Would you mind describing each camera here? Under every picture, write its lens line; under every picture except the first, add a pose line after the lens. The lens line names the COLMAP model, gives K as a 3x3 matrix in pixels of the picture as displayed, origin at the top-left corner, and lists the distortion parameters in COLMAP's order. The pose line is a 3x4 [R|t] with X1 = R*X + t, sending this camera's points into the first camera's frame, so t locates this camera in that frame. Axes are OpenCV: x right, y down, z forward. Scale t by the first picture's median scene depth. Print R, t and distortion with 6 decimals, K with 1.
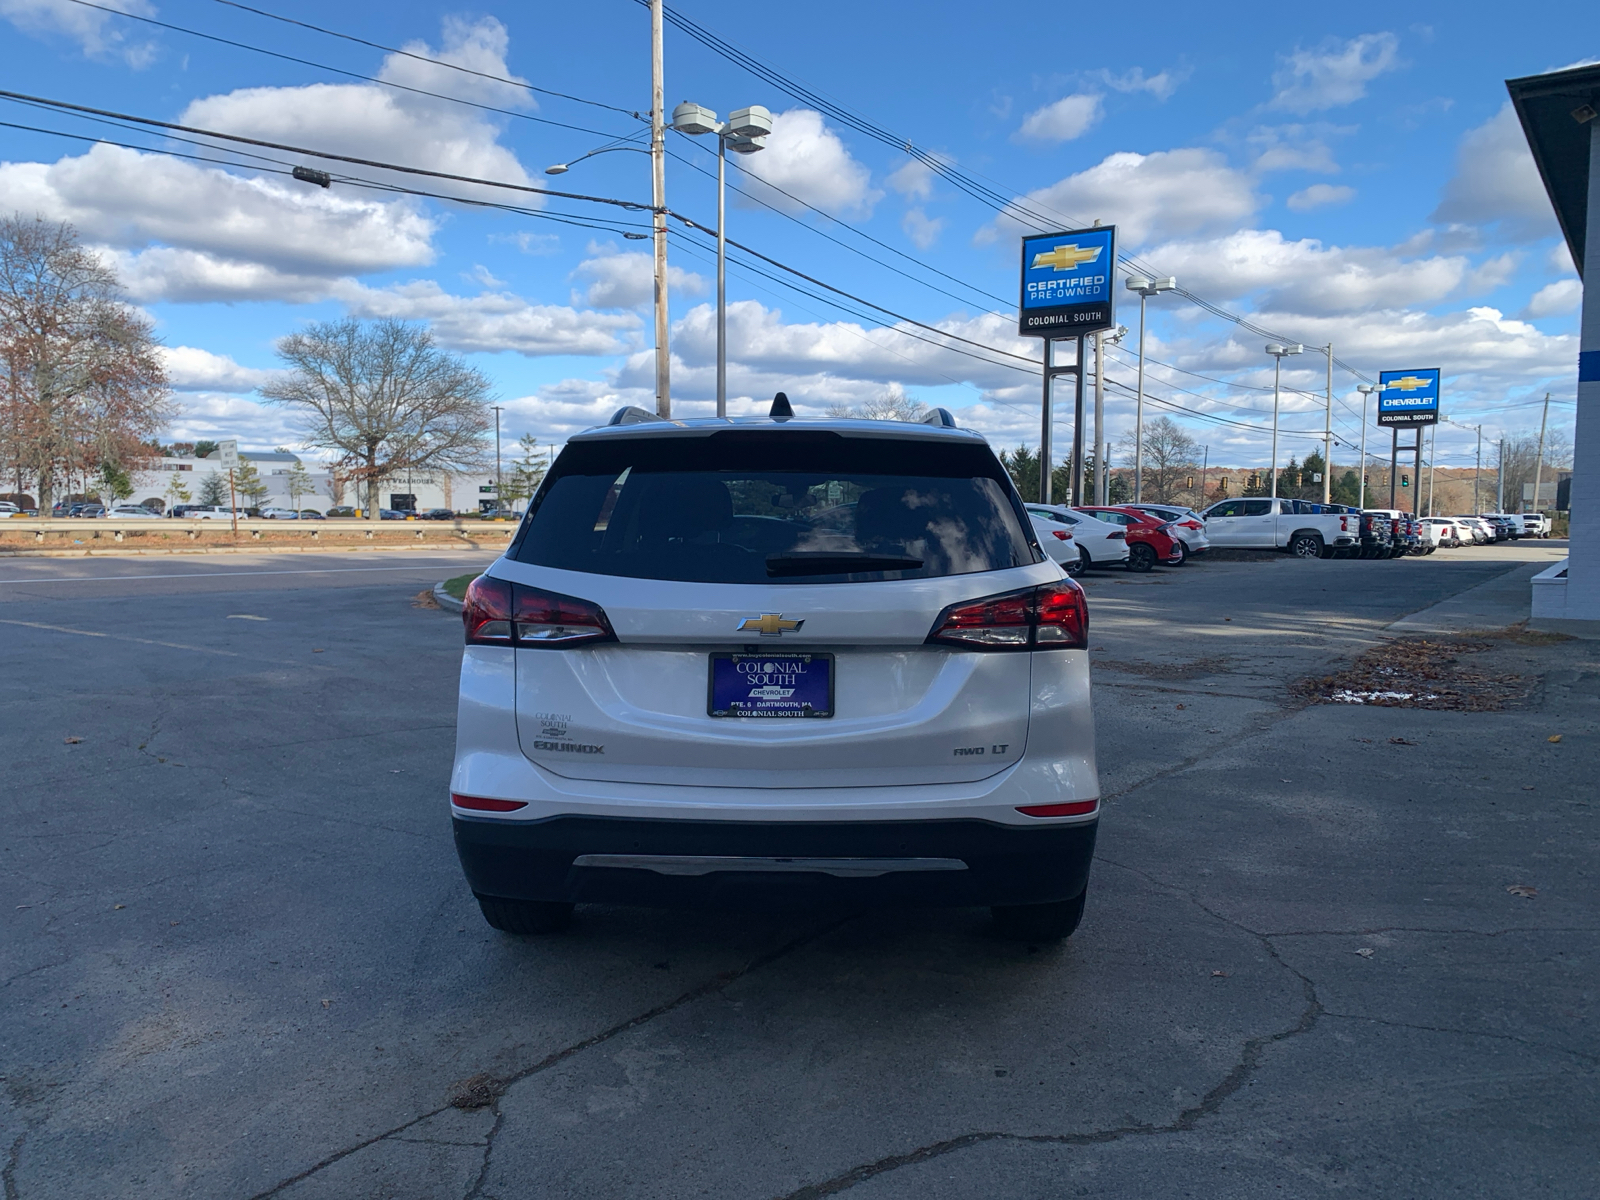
lens RADIAL K [[1217.4, 0, 793.1], [0, 1217.4, 613.6], [0, 0, 1]] dist [0.038587, -0.052001]
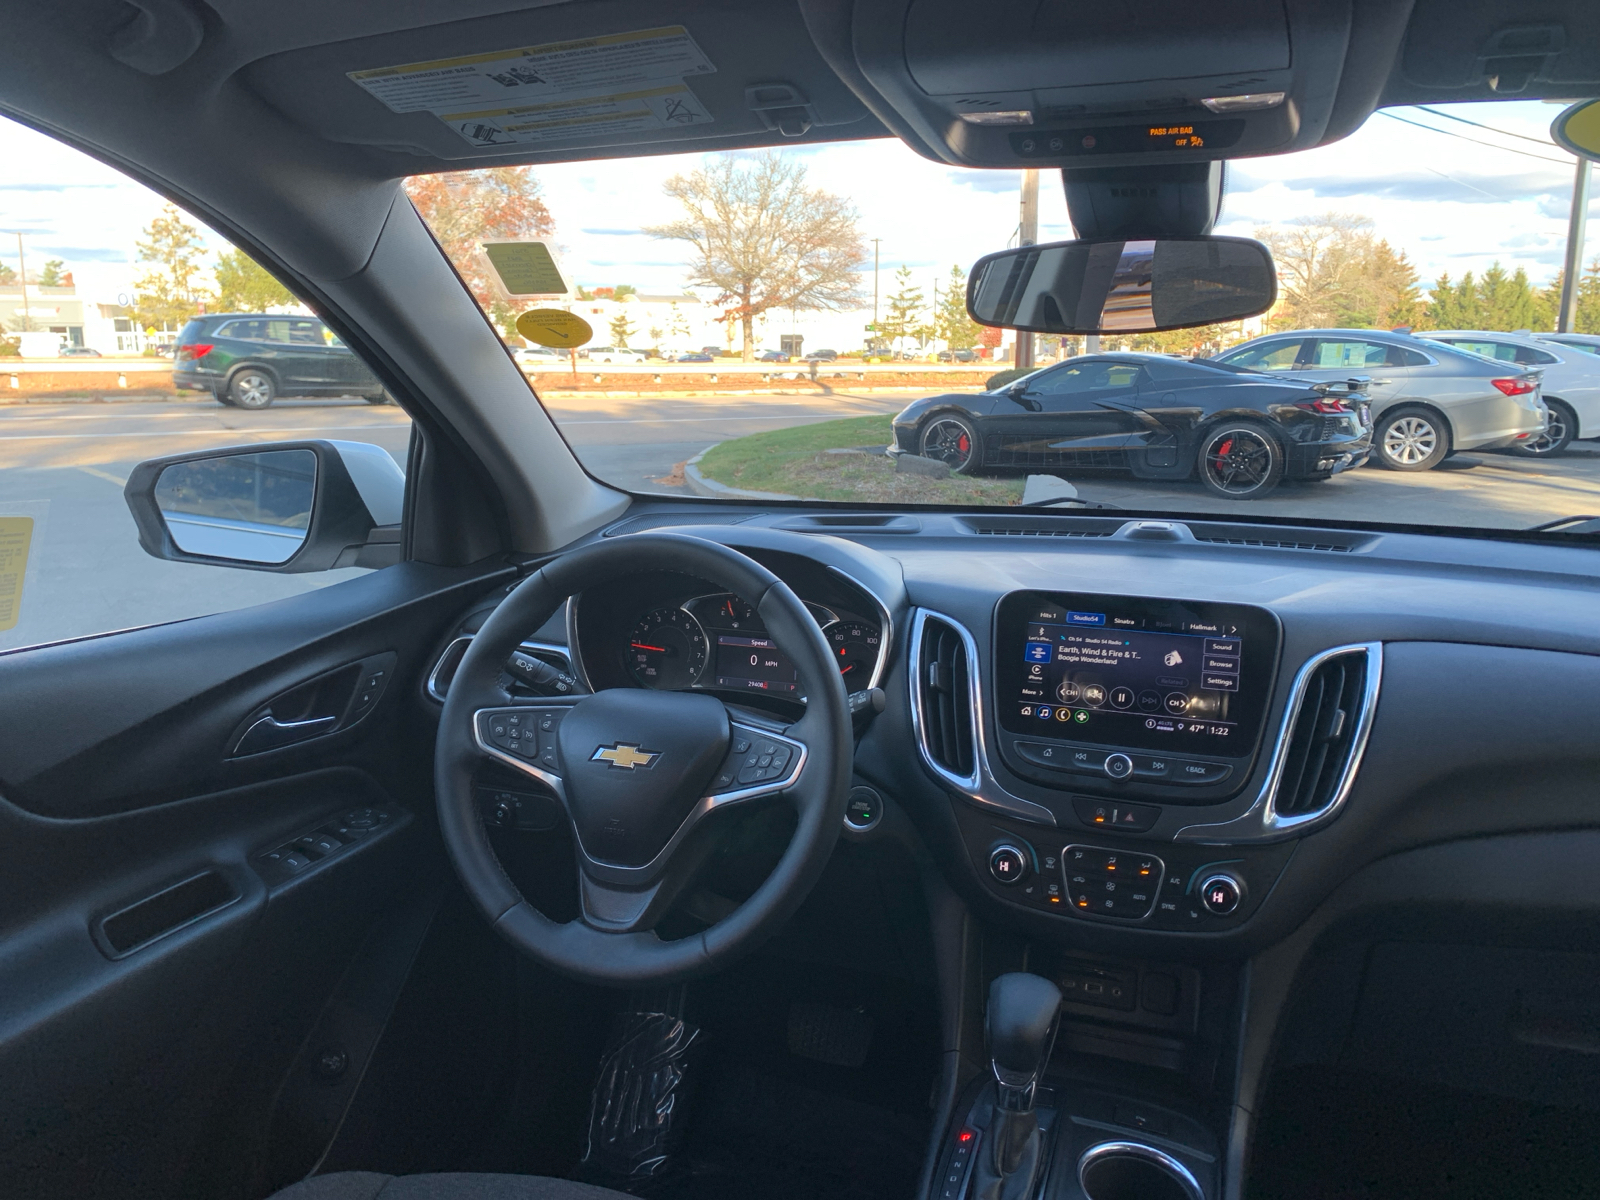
lens RADIAL K [[1217.4, 0, 784.3], [0, 1217.4, 577.2], [0, 0, 1]] dist [0.038587, -0.052001]
pose [[0.948208, 0.052614, -0.313261, 0.002701], [-0.020830, 0.994364, 0.103958, -0.015882], [0.316965, -0.092049, 0.943960, 0.185976]]
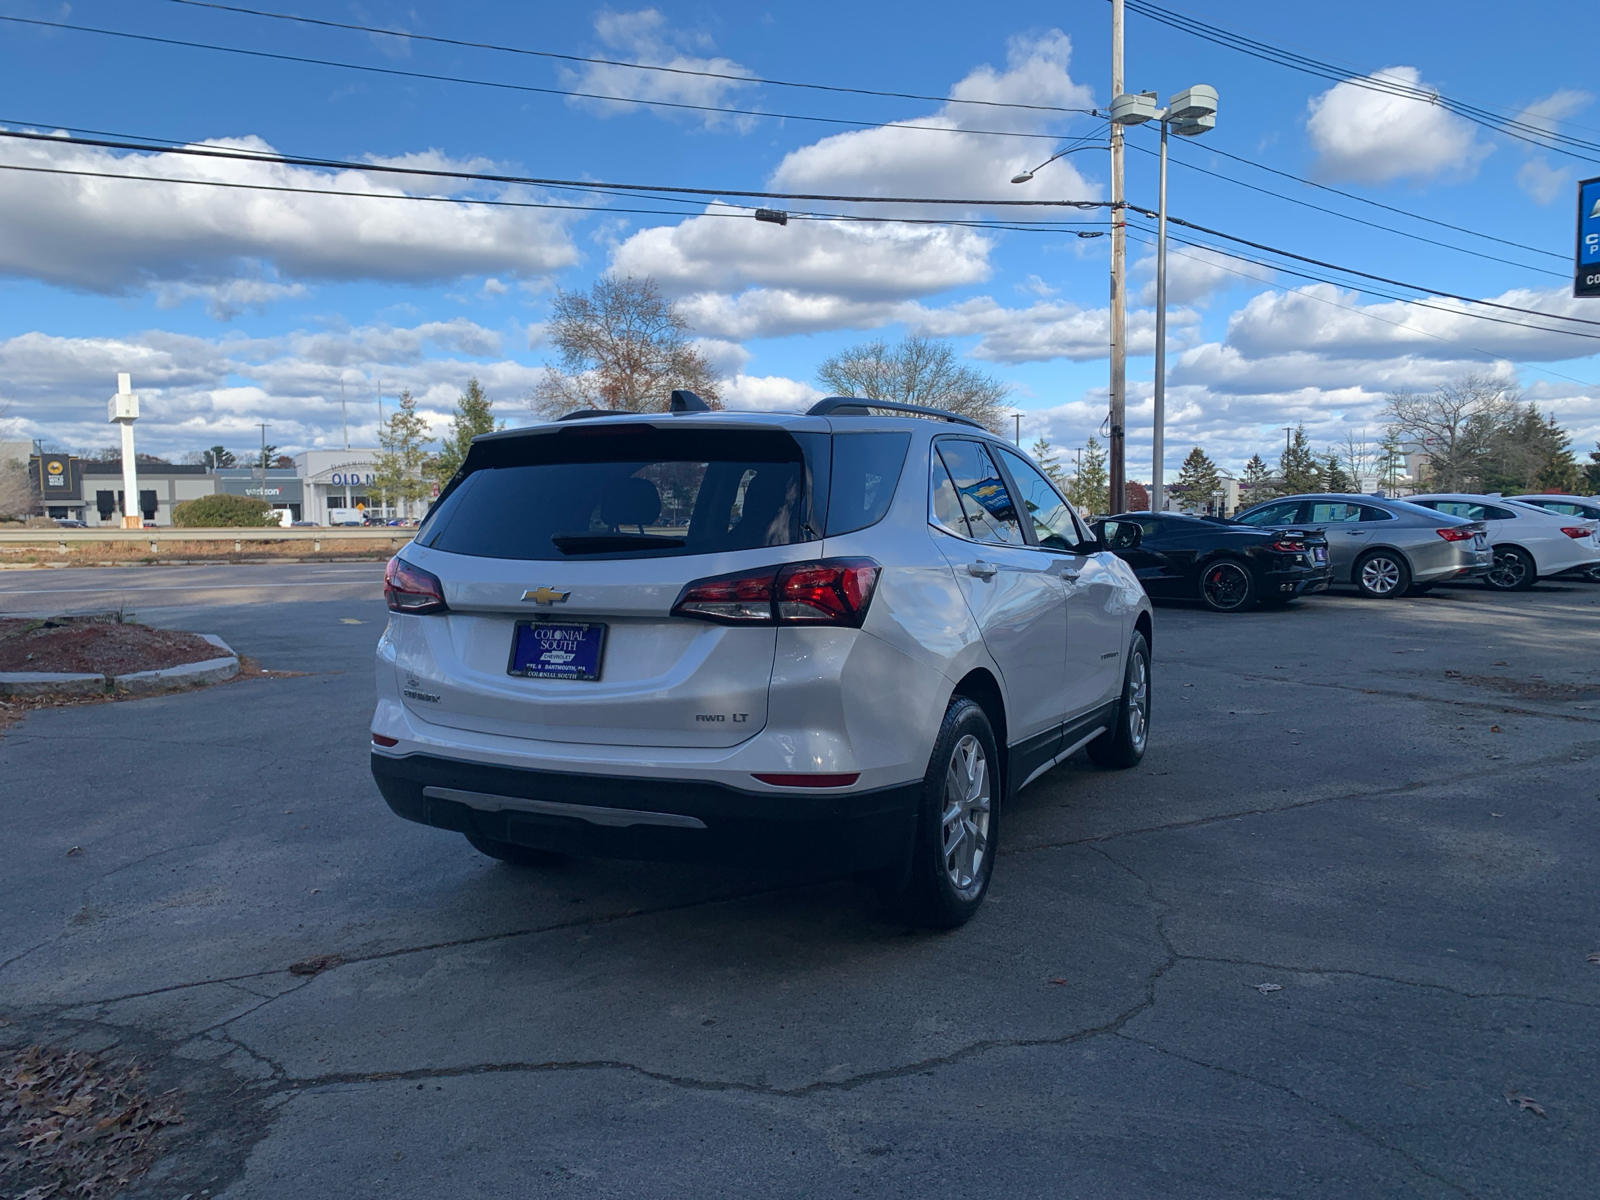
lens RADIAL K [[1217.4, 0, 780.2], [0, 1217.4, 594.8], [0, 0, 1]] dist [0.038587, -0.052001]
pose [[0.900390, 0.013007, -0.434888, 0.077567], [-0.021657, 0.999654, -0.014940, 0.002312], [0.434543, 0.022871, 0.900360, 0.007615]]
